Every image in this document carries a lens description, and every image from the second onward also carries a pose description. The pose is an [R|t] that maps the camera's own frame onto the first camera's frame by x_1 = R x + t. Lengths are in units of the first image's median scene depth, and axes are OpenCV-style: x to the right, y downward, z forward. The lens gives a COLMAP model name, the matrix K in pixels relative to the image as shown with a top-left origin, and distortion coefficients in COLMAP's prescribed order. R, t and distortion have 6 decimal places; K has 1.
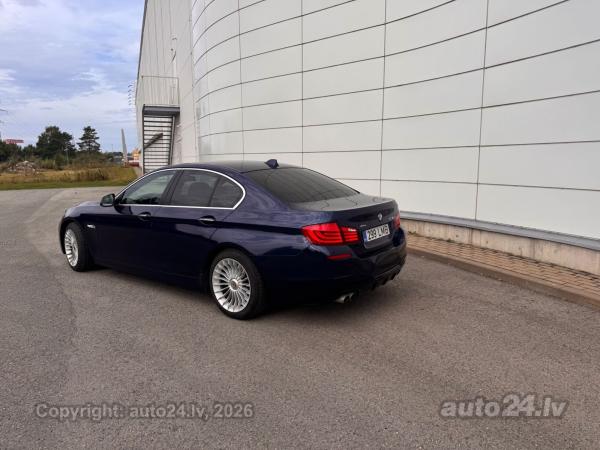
lens RADIAL K [[433.1, 0, 300.0], [0, 433.1, 225.0], [0, 0, 1]] dist [0.009509, -0.004147]
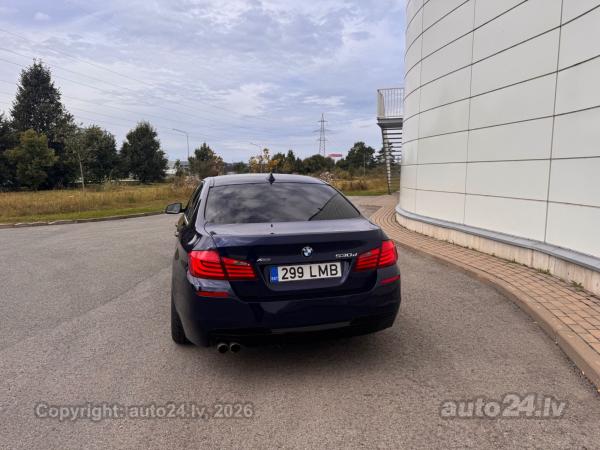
lens RADIAL K [[433.1, 0, 300.0], [0, 433.1, 225.0], [0, 0, 1]] dist [0.009509, -0.004147]
pose [[0.775893, 0.080580, -0.625698, 0.345912], [-0.096495, 0.995297, 0.008521, -0.037197], [0.623442, 0.053765, 0.780019, 0.224321]]
